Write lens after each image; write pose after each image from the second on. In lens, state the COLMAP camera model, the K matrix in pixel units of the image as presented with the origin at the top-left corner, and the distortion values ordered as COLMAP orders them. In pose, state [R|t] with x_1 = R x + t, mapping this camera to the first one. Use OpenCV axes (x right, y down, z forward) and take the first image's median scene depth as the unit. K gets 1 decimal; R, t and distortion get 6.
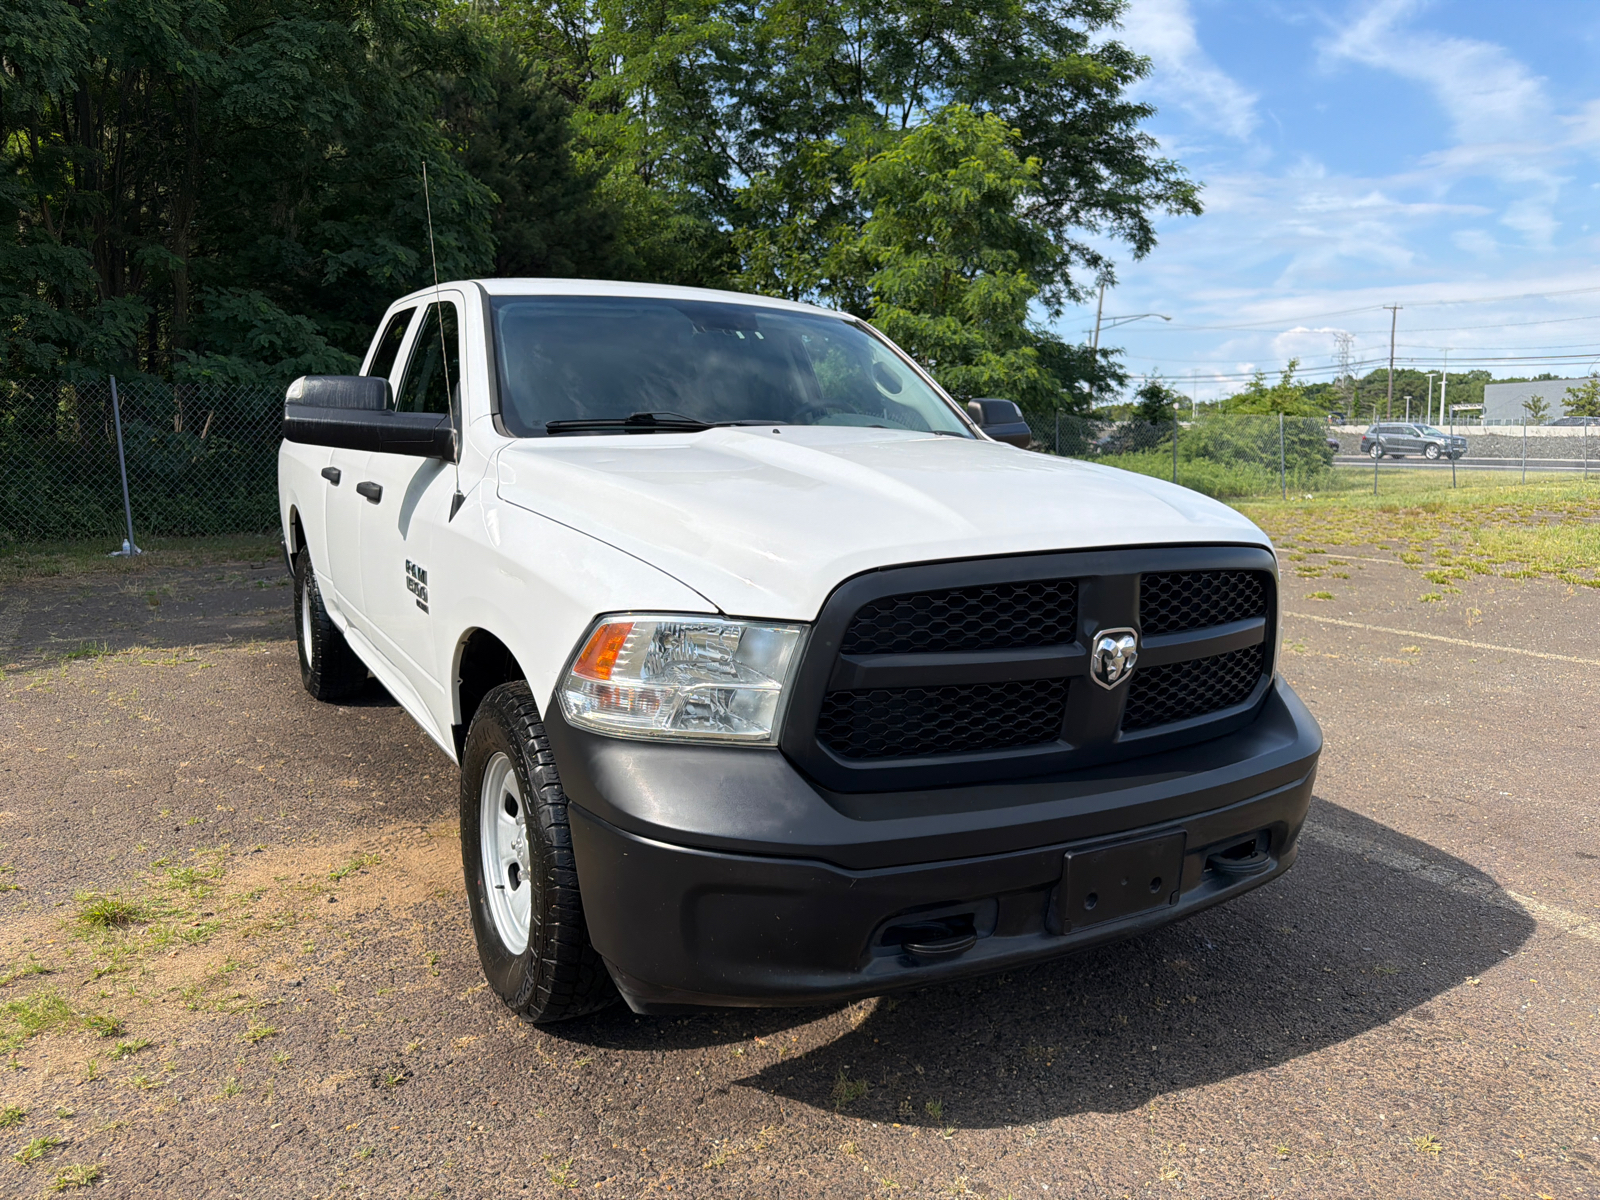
lens RADIAL K [[1157.9, 0, 800.0], [0, 1157.9, 600.0], [0, 0, 1]] dist [0.008652, -0.017330]
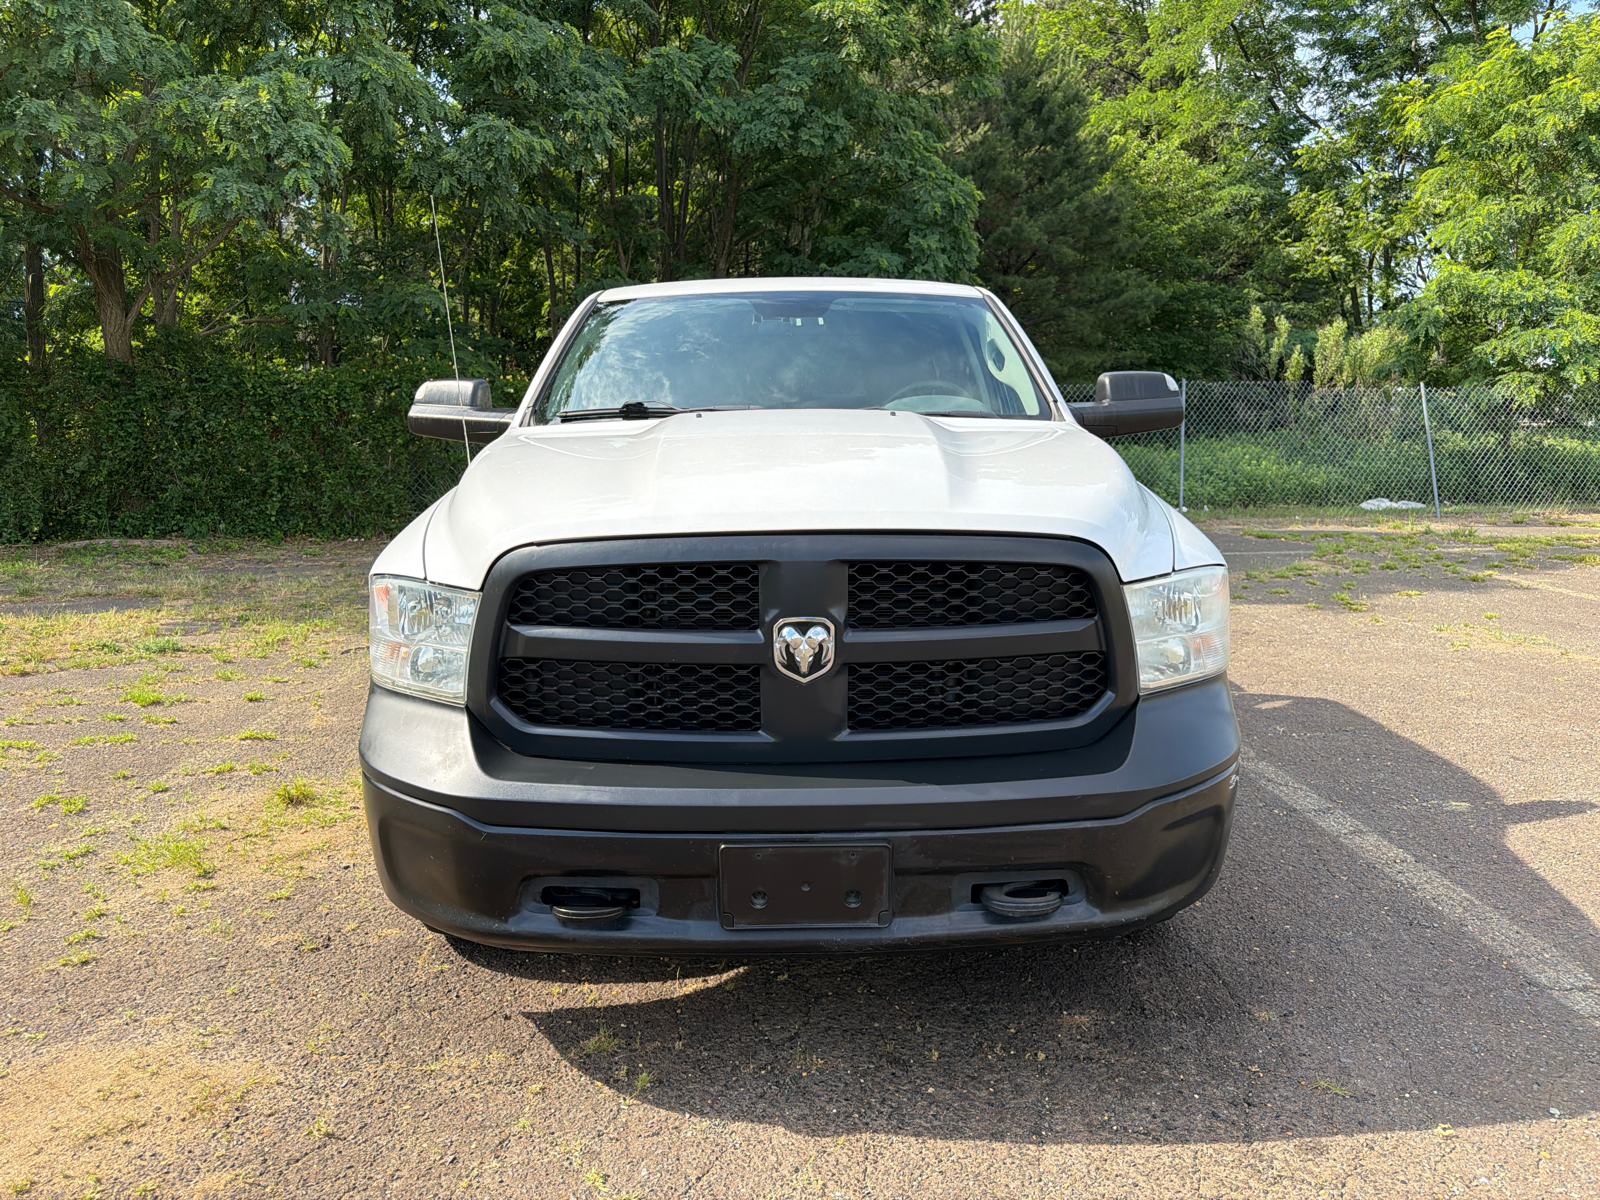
lens RADIAL K [[1126.3, 0, 805.2], [0, 1126.3, 603.1], [0, 0, 1]] dist [0.072388, -0.088703]
pose [[0.872627, 0.055330, -0.485244, 0.108188], [-0.048362, 0.998468, 0.026881, -0.001775], [0.485988, 0.000010, 0.873966, 0.030490]]
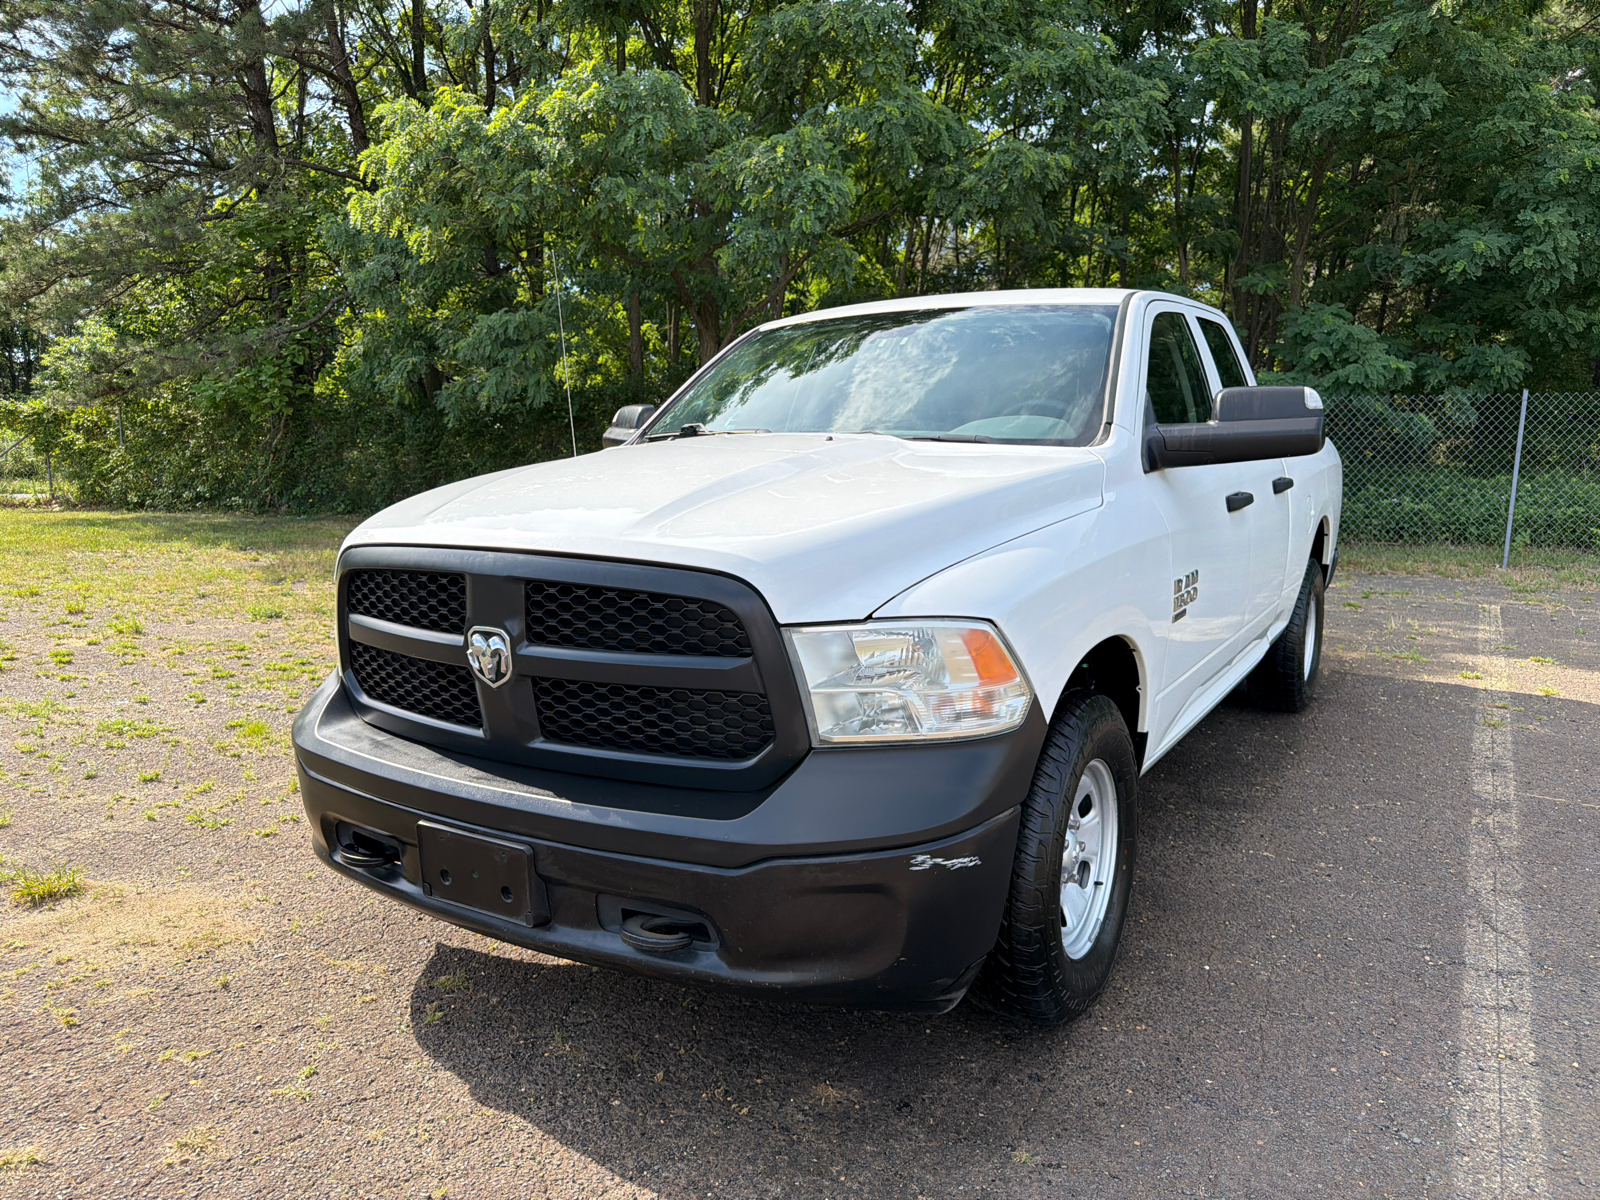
lens RADIAL K [[1157.9, 0, 800.0], [0, 1157.9, 600.0], [0, 0, 1]] dist [0.008652, -0.017330]
pose [[0.473311, 0.107294, -0.874337, 0.195845], [-0.116647, 0.991448, 0.058520, -0.013875], [0.873138, 0.074291, 0.481778, 0.112407]]
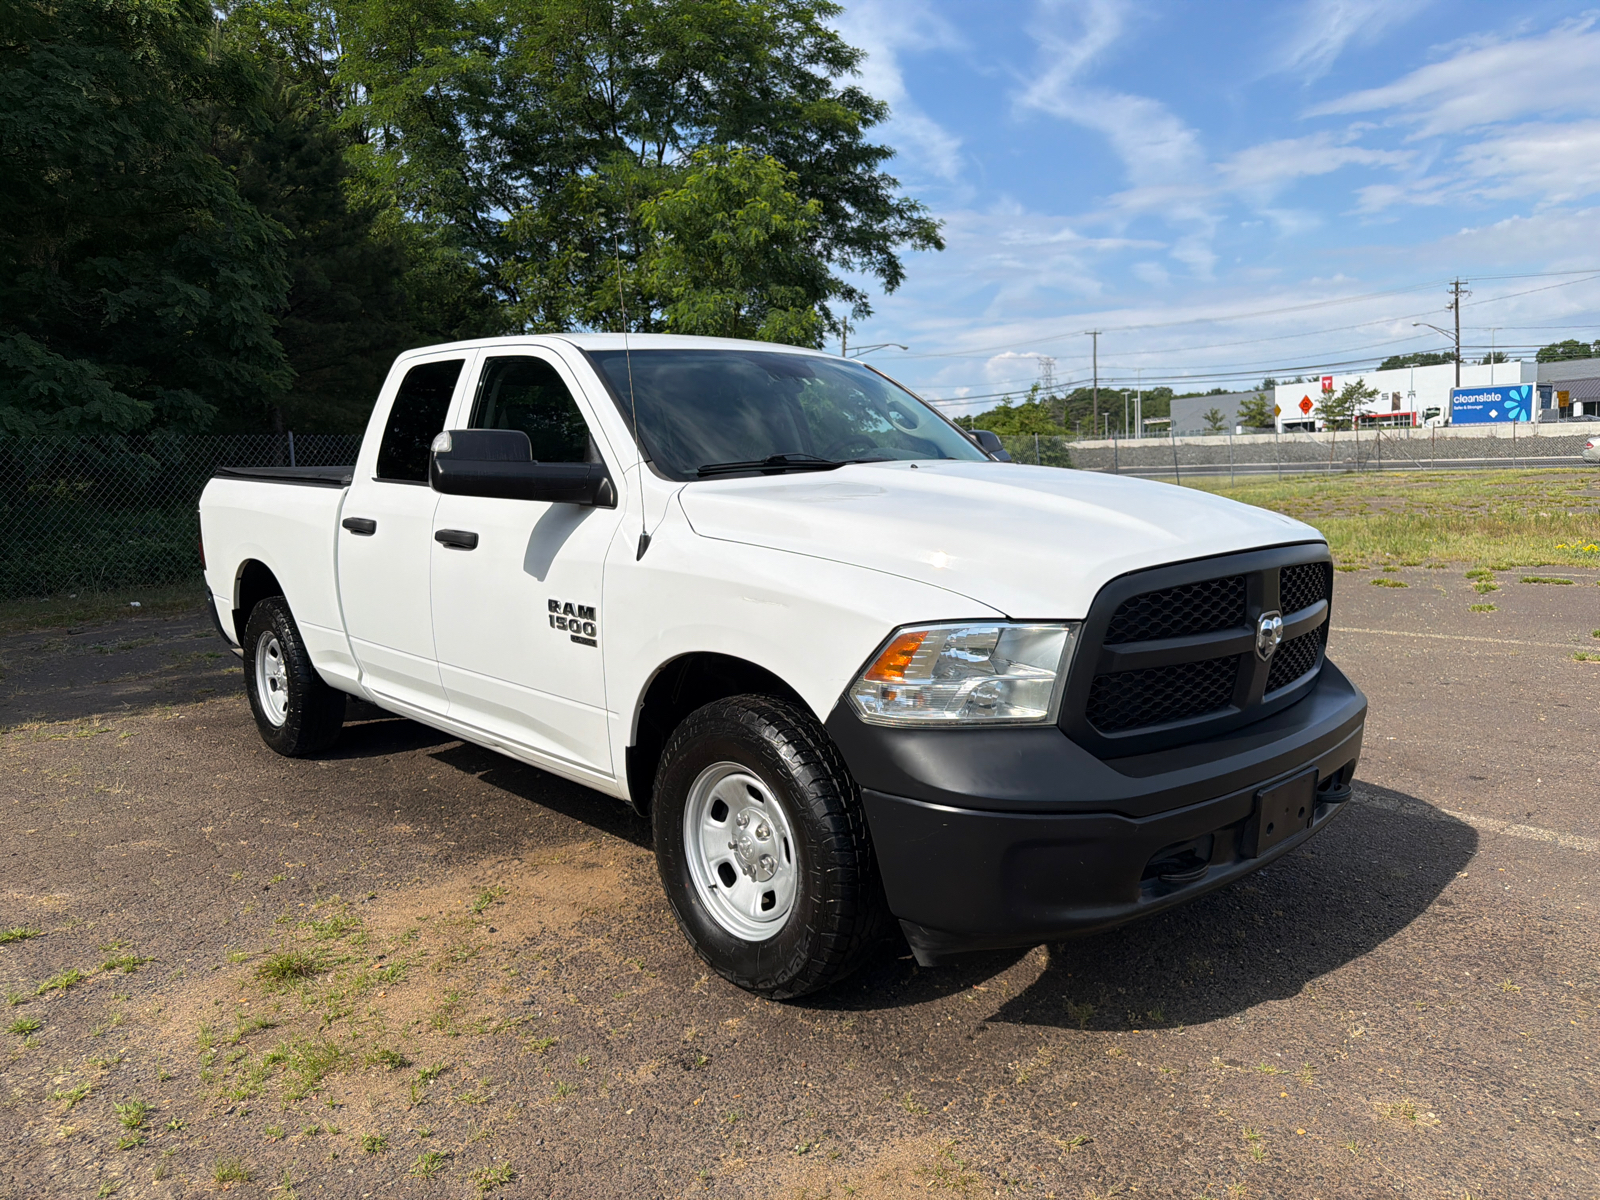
lens RADIAL K [[1151.9, 0, 798.6], [0, 1151.9, 614.4], [0, 0, 1]] dist [0.006035, -0.004793]
pose [[0.973733, -0.064845, 0.218263, -0.075421], [0.067349, 0.997721, -0.004043, -0.000318], [-0.217504, 0.018637, 0.975882, -0.016867]]
